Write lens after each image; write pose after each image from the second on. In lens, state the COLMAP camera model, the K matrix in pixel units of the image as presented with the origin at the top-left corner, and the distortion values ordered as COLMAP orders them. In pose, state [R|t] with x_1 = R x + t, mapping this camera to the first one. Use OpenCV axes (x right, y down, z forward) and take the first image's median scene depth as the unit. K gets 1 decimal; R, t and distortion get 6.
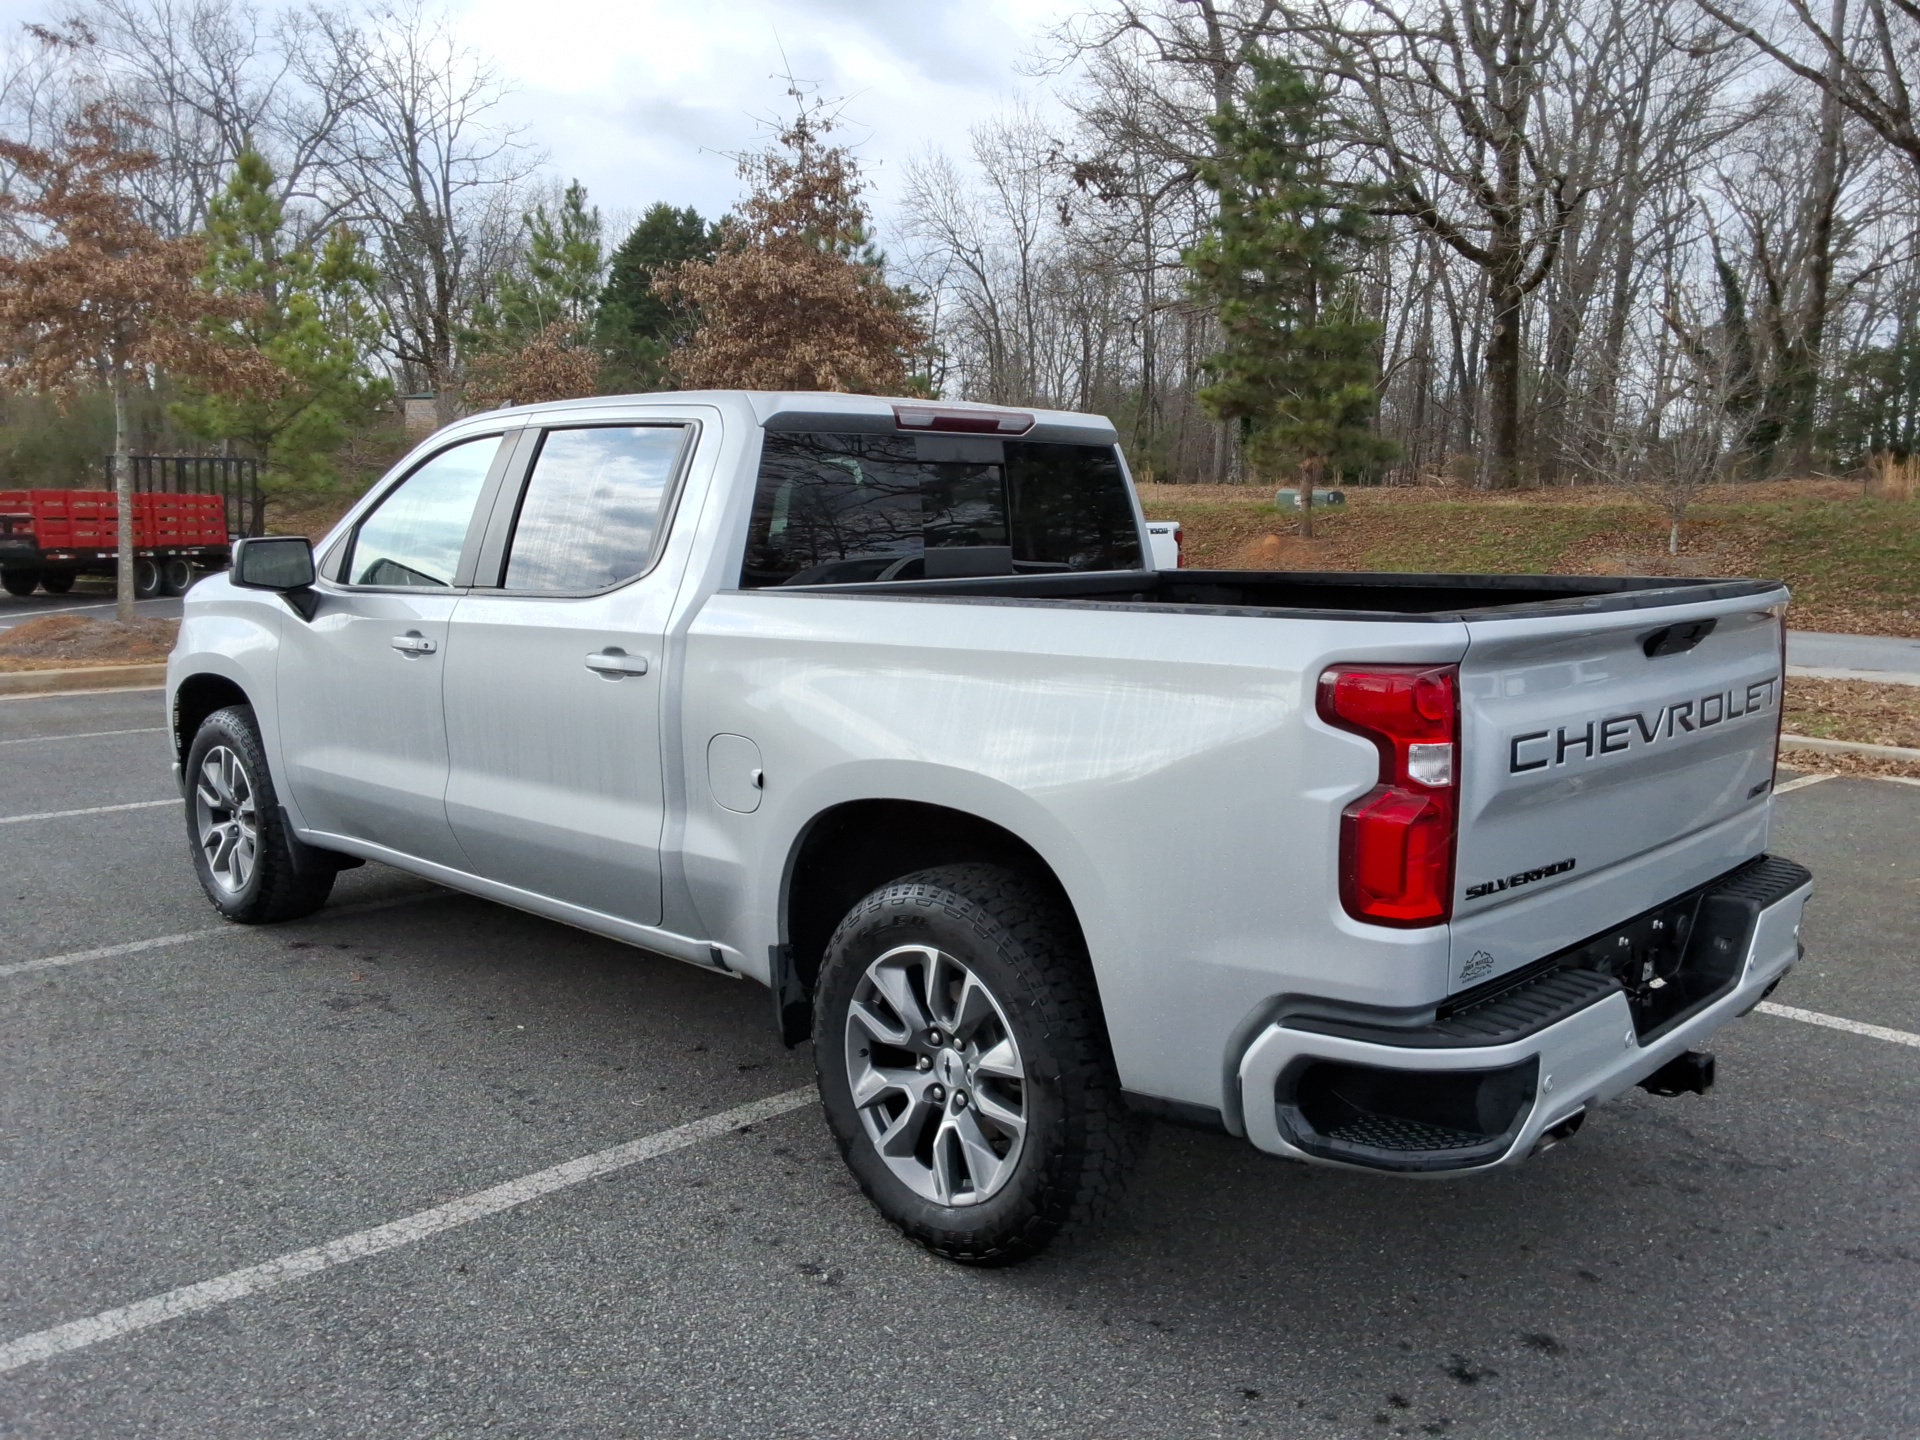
lens RADIAL K [[1550.7, 0, 966.3], [0, 1550.7, 731.0], [0, 0, 1]] dist [0.075796, -0.097900]
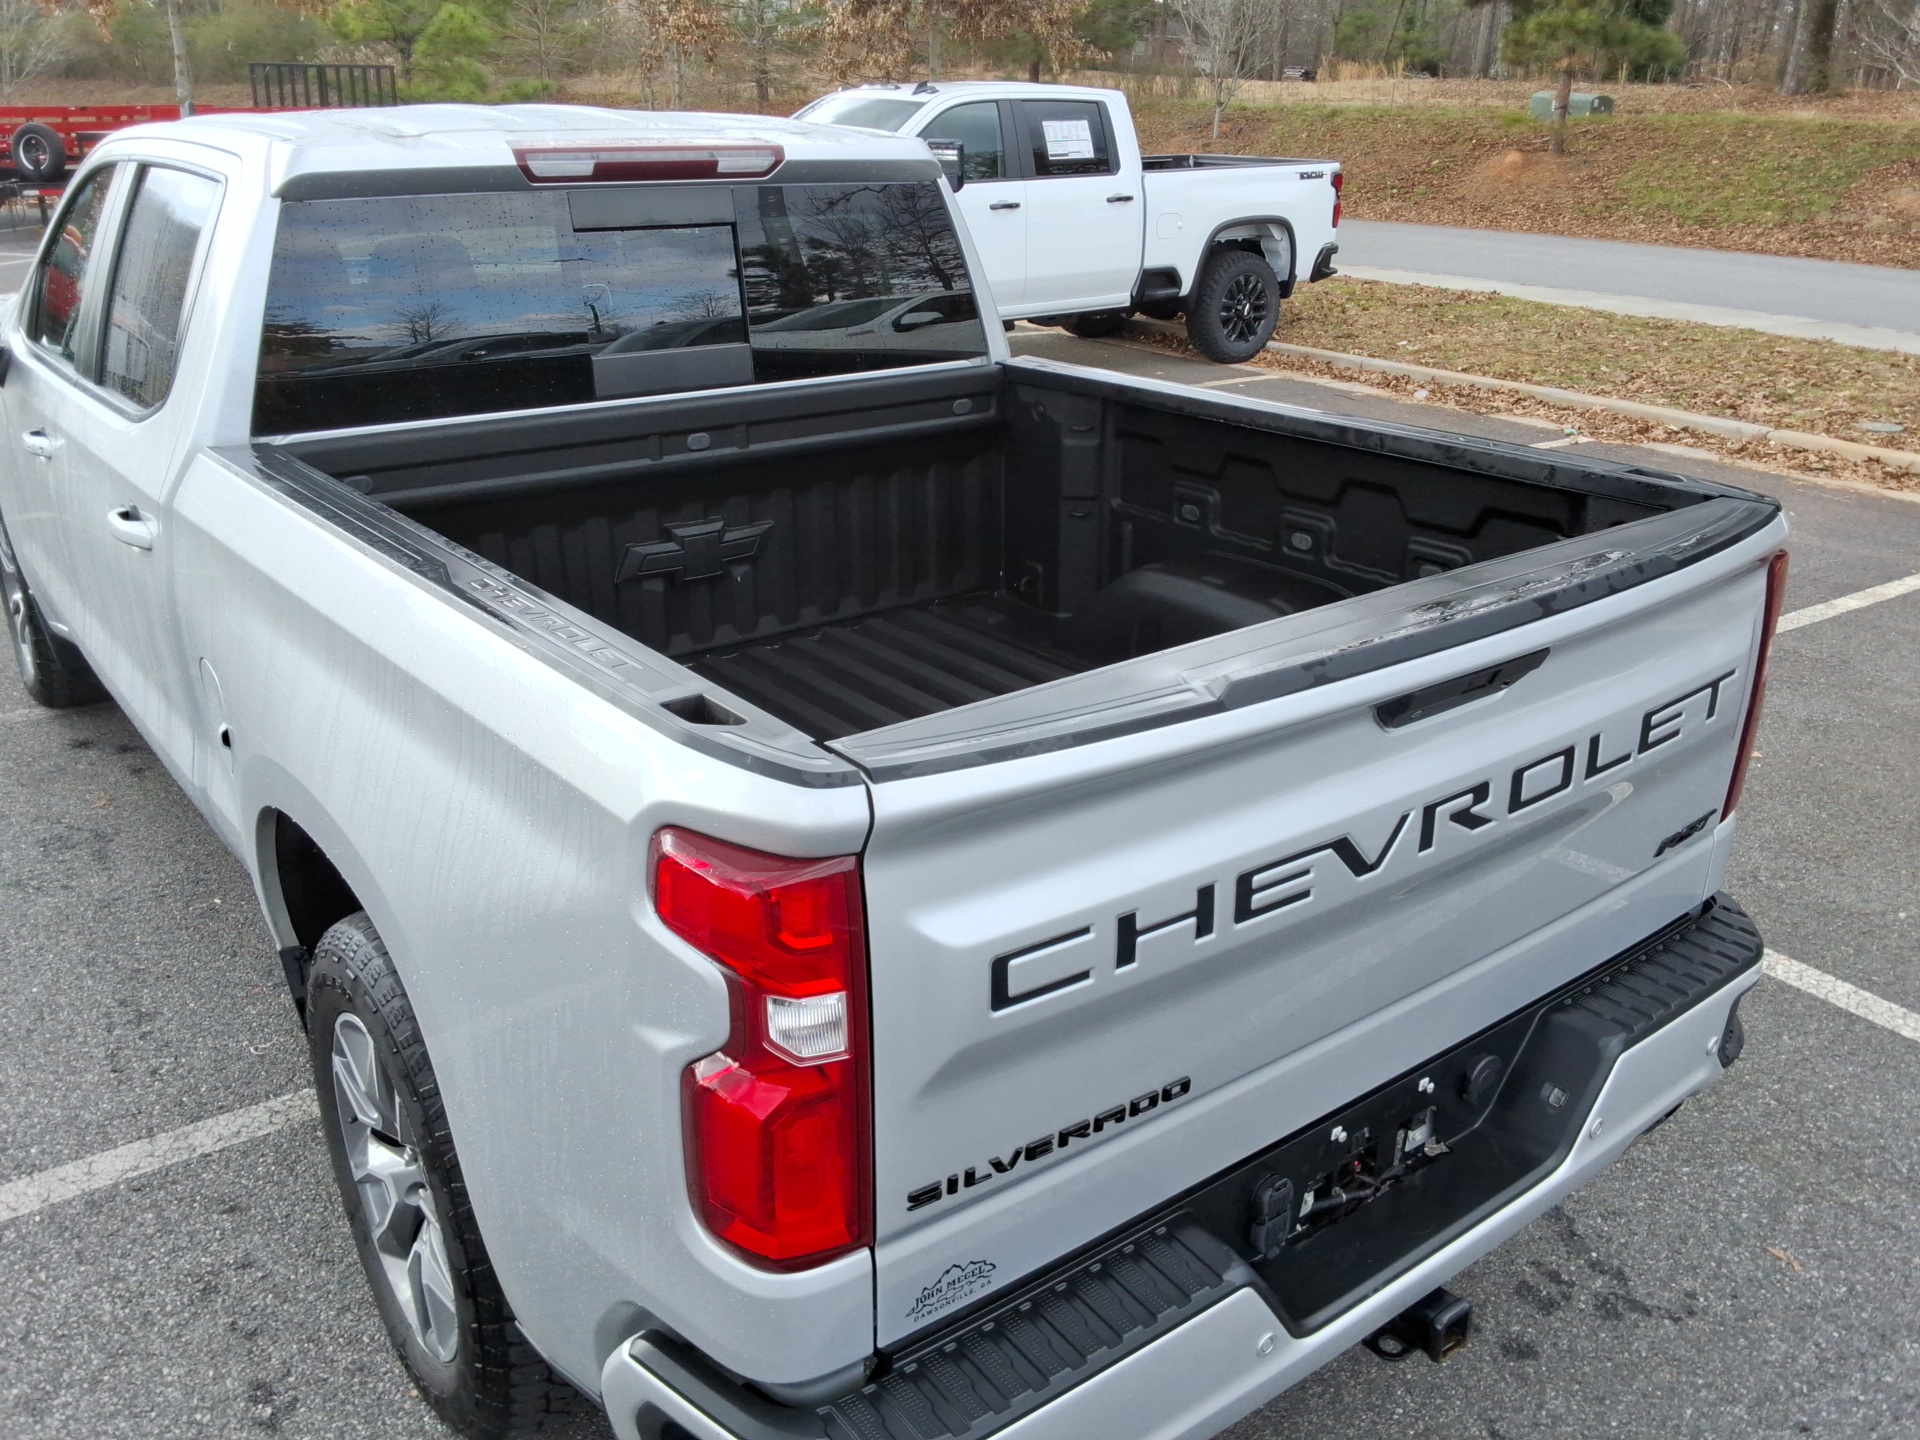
lens RADIAL K [[1550.7, 0, 956.3], [0, 1550.7, 728.0], [0, 0, 1]] dist [0.075796, -0.097900]
pose [[0.988211, 0.059156, -0.141210, 0.289365], [-0.023907, 0.970646, 0.239323, -0.147828], [0.151222, -0.233126, 0.960617, 0.337081]]
